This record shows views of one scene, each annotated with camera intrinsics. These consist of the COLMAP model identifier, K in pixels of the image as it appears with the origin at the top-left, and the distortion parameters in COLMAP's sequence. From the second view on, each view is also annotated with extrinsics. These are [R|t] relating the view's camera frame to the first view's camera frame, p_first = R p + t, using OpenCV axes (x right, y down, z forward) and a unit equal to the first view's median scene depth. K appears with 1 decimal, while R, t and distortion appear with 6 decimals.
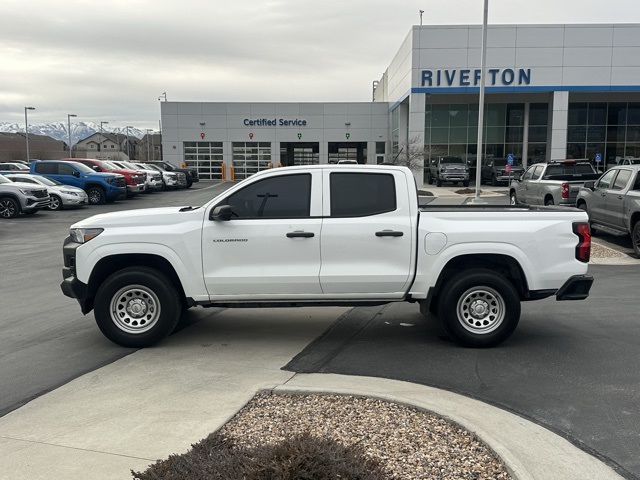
lens RADIAL K [[636.9, 0, 316.2], [0, 636.9, 235.4], [0, 0, 1]] dist [0.183454, -0.365246]
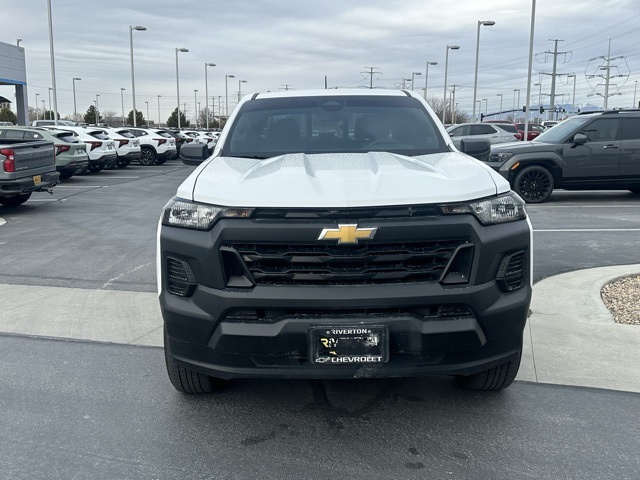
lens RADIAL K [[639.1, 0, 316.2], [0, 639.1, 240.6], [0, 0, 1]] dist [0.189409, -0.387582]
pose [[0.011796, -0.162051, 0.986712, -0.843818], [0.102699, 0.981758, 0.160010, -0.066427], [-0.994643, 0.099447, 0.028224, 1.127380]]
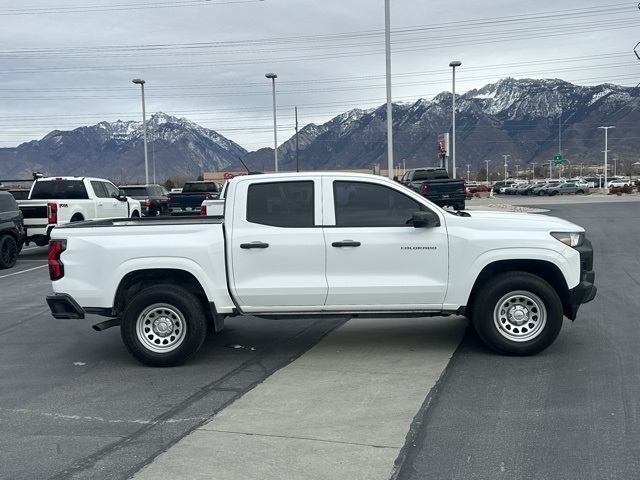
lens RADIAL K [[636.9, 0, 316.2], [0, 636.9, 235.4], [0, 0, 1]] dist [0.183454, -0.365246]
pose [[-0.997839, 0.025368, 0.060617, -0.043975], [0.035150, 0.985463, 0.166216, -0.197437], [-0.055519, 0.167987, -0.984225, 2.199519]]
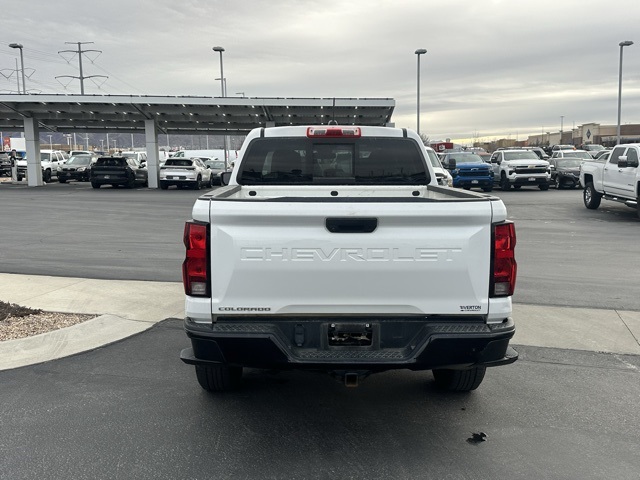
lens RADIAL K [[636.9, 0, 316.2], [0, 636.9, 235.4], [0, 0, 1]] dist [0.183454, -0.365246]
pose [[0.005857, 0.116883, -0.993128, 0.932755], [-0.088773, 0.989285, 0.115907, -0.076858], [0.996035, 0.087484, 0.016170, 1.095373]]
